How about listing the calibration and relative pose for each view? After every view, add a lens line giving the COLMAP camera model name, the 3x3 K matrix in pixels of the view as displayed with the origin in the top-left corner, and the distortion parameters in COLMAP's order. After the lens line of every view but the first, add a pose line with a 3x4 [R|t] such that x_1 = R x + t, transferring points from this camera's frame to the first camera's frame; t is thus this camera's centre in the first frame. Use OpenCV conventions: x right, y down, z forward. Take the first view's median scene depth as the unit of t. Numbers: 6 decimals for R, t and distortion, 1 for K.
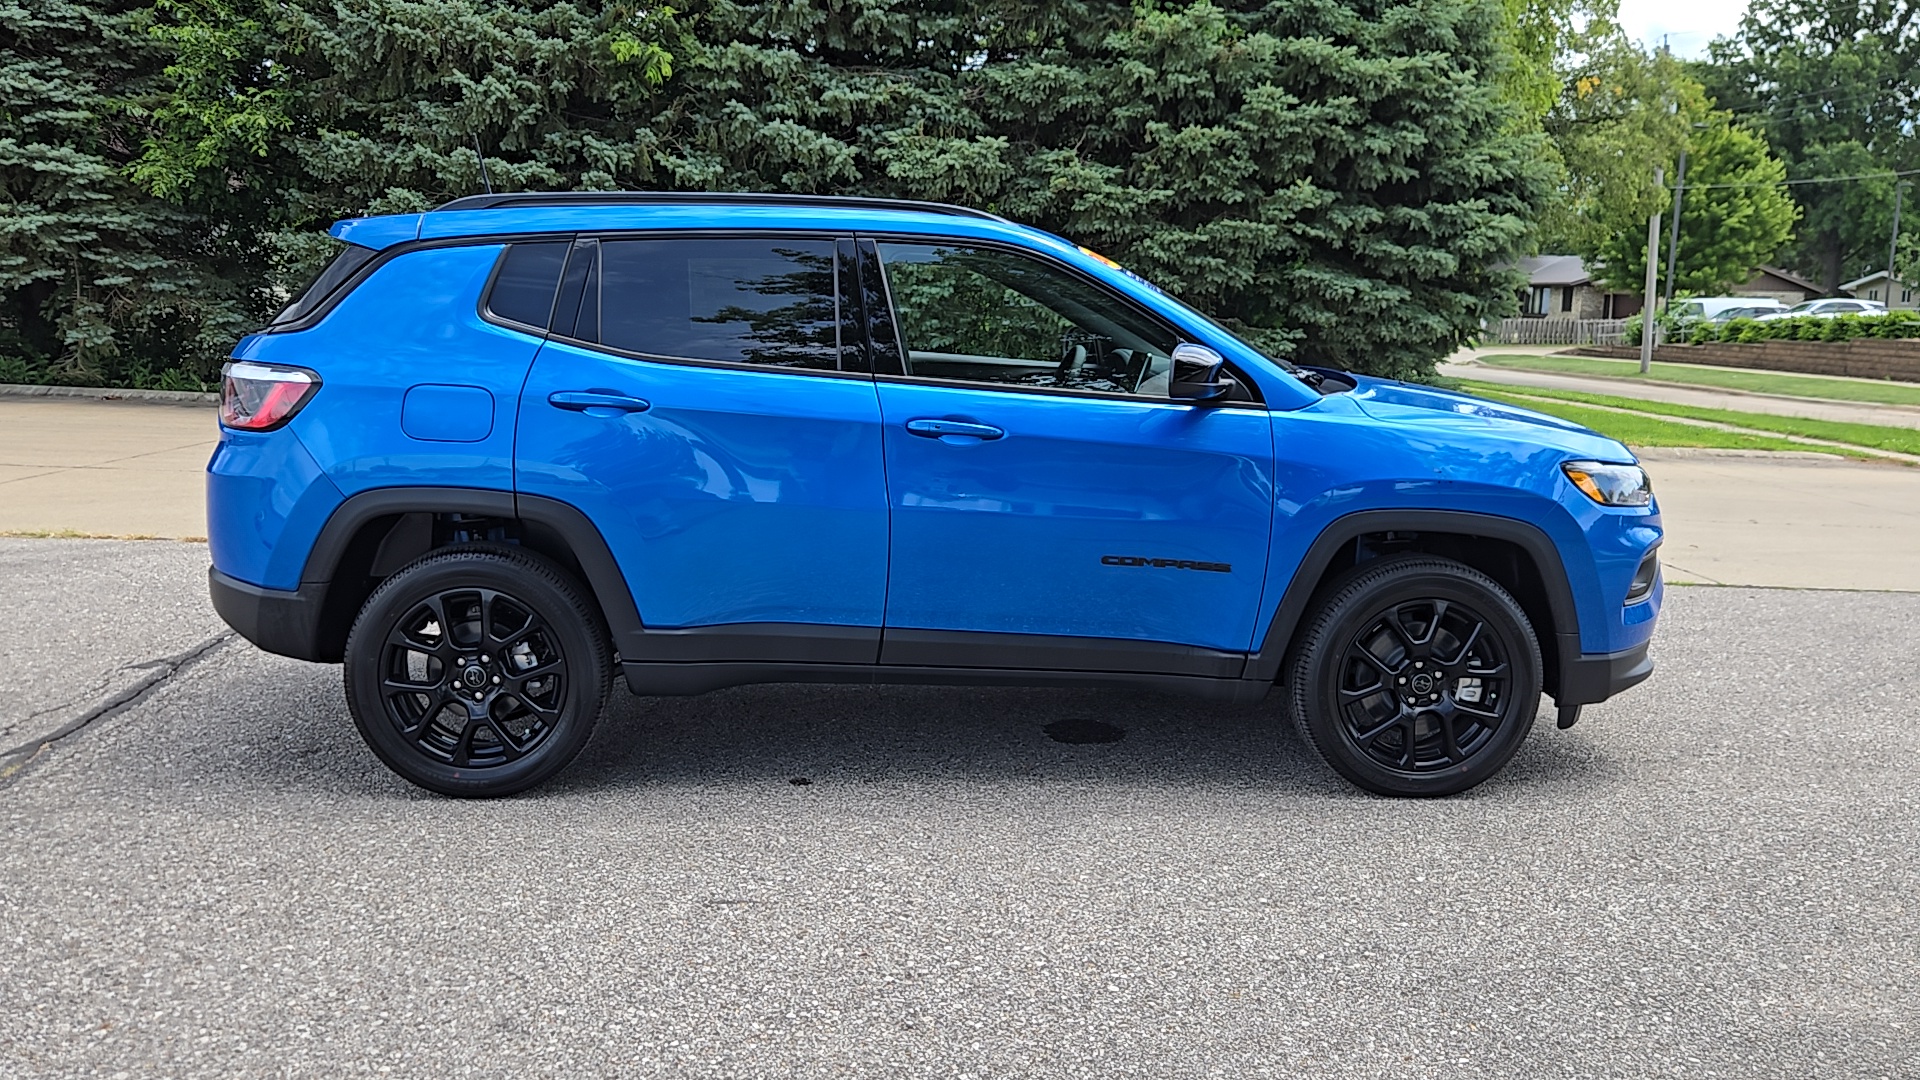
lens RADIAL K [[1601.2, 0, 952.7], [0, 1601.2, 537.7], [0, 0, 1]] dist [0.010523, -0.003329]
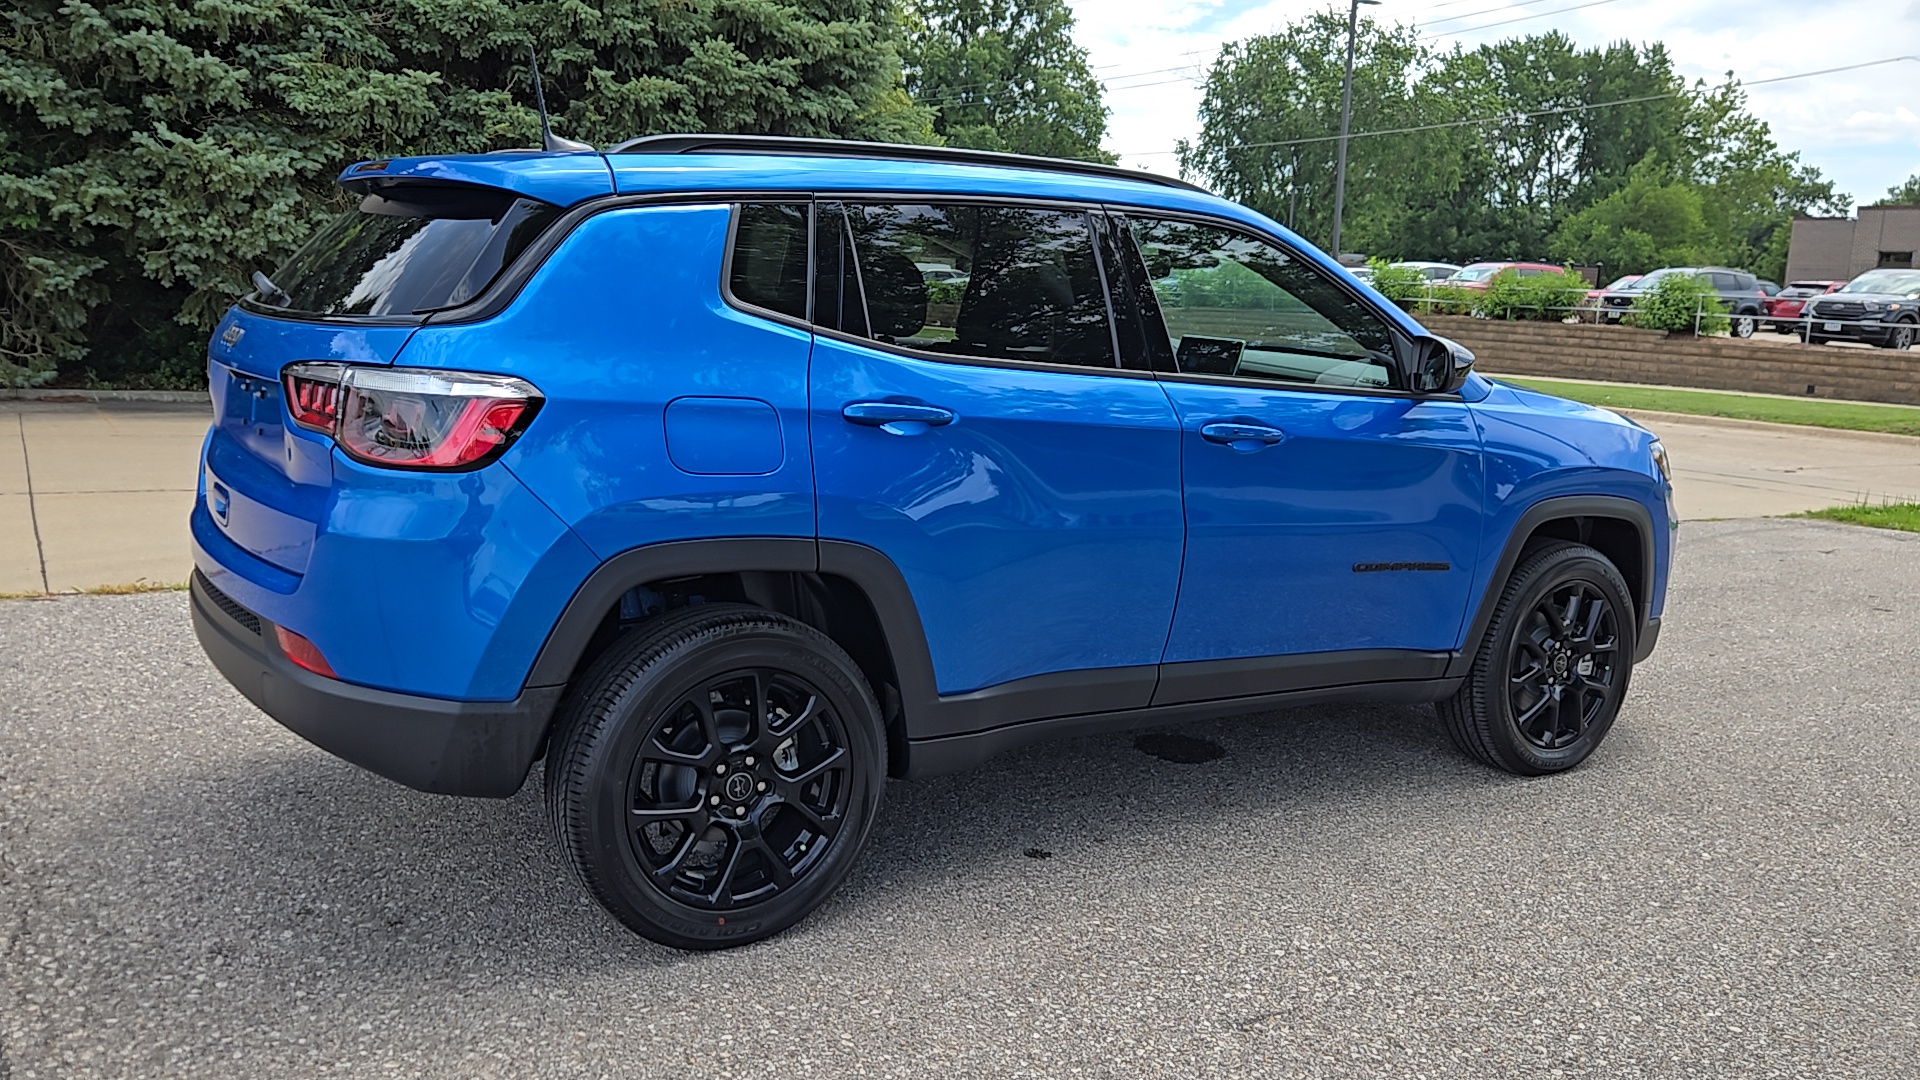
lens RADIAL K [[1601.2, 0, 952.7], [0, 1601.2, 537.7], [0, 0, 1]] dist [0.010523, -0.003329]
pose [[0.872983, -0.065096, 0.483386, -0.160383], [0.051799, 0.997823, 0.040824, -0.015416], [-0.484991, -0.010600, 0.874455, 0.085669]]
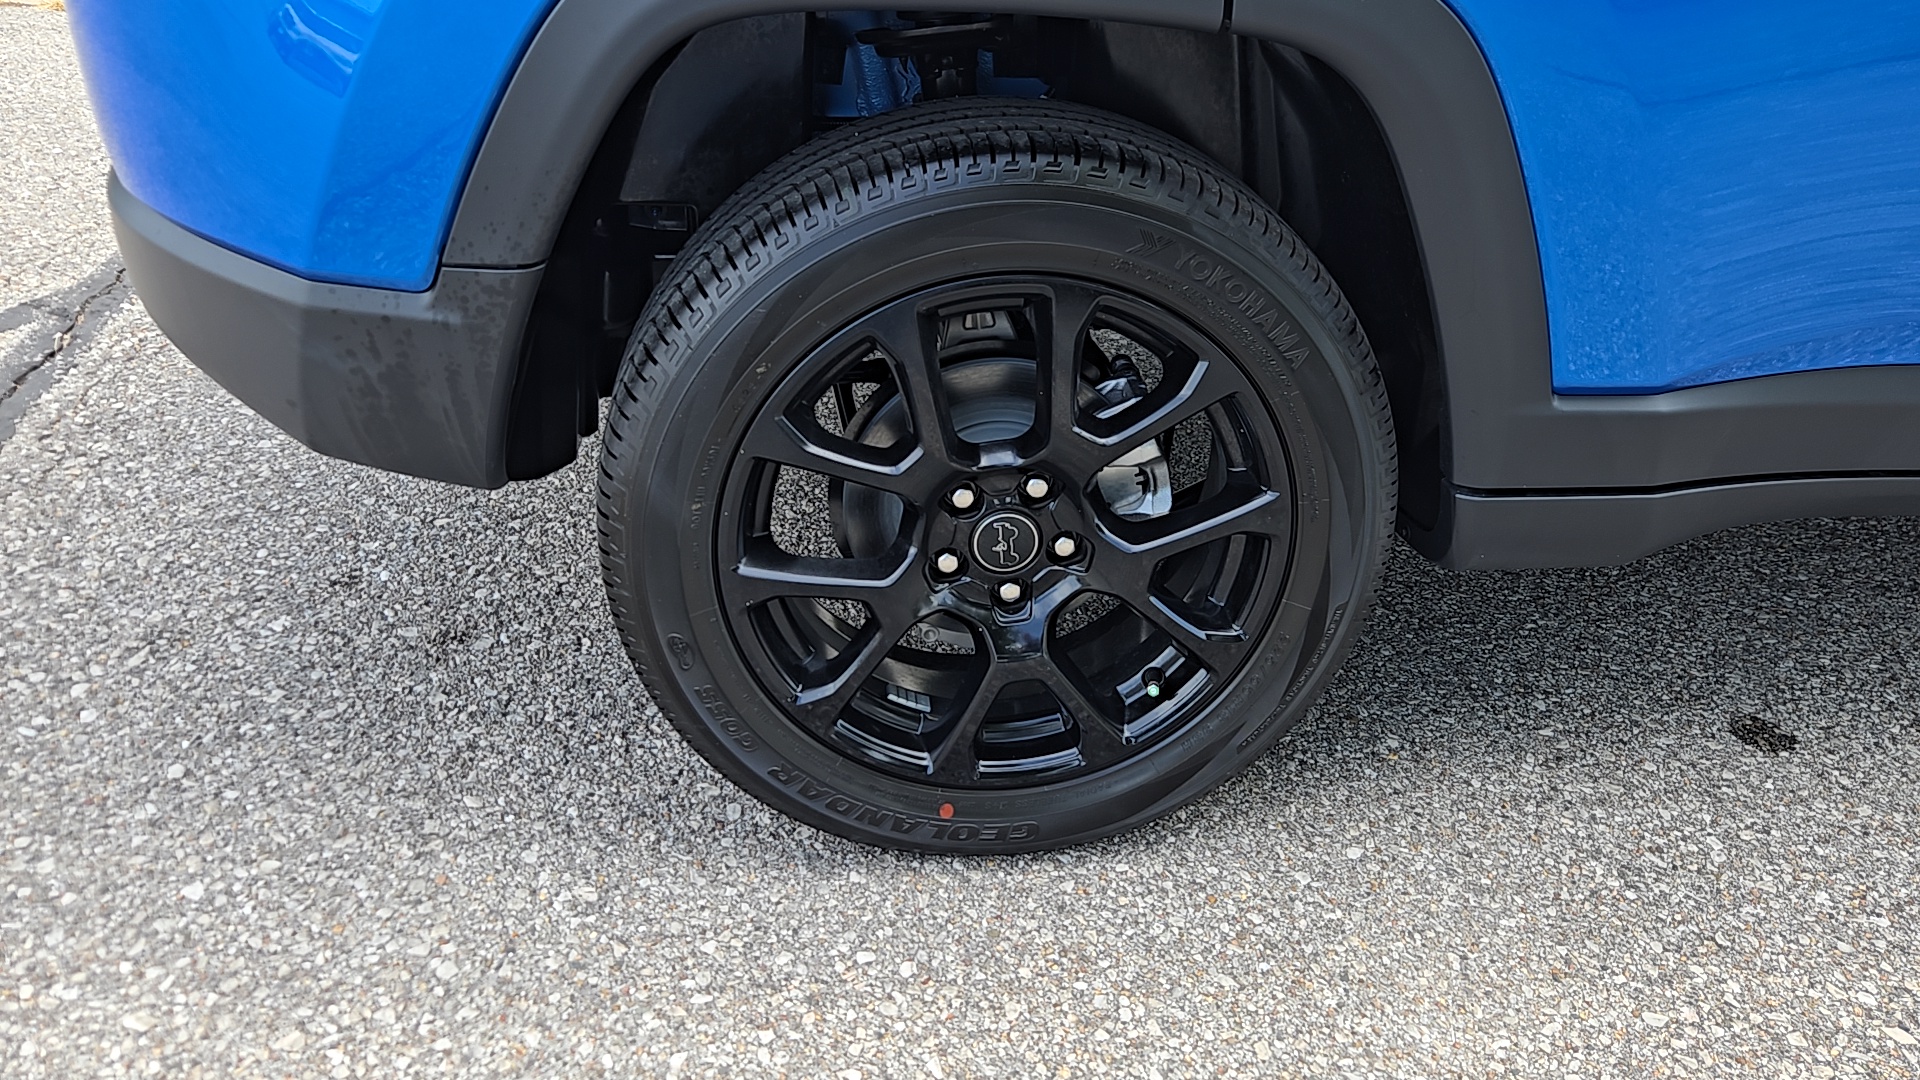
lens RADIAL K [[1609.1, 0, 945.8], [0, 1609.1, 535.1], [0, 0, 1]] dist [0.004889, -0.012399]
pose [[0.999603, -0.007709, 0.027102, -0.090596], [-0.001628, 0.944438, 0.328687, -0.005824], [-0.028130, -0.328601, 0.944050, 0.198219]]
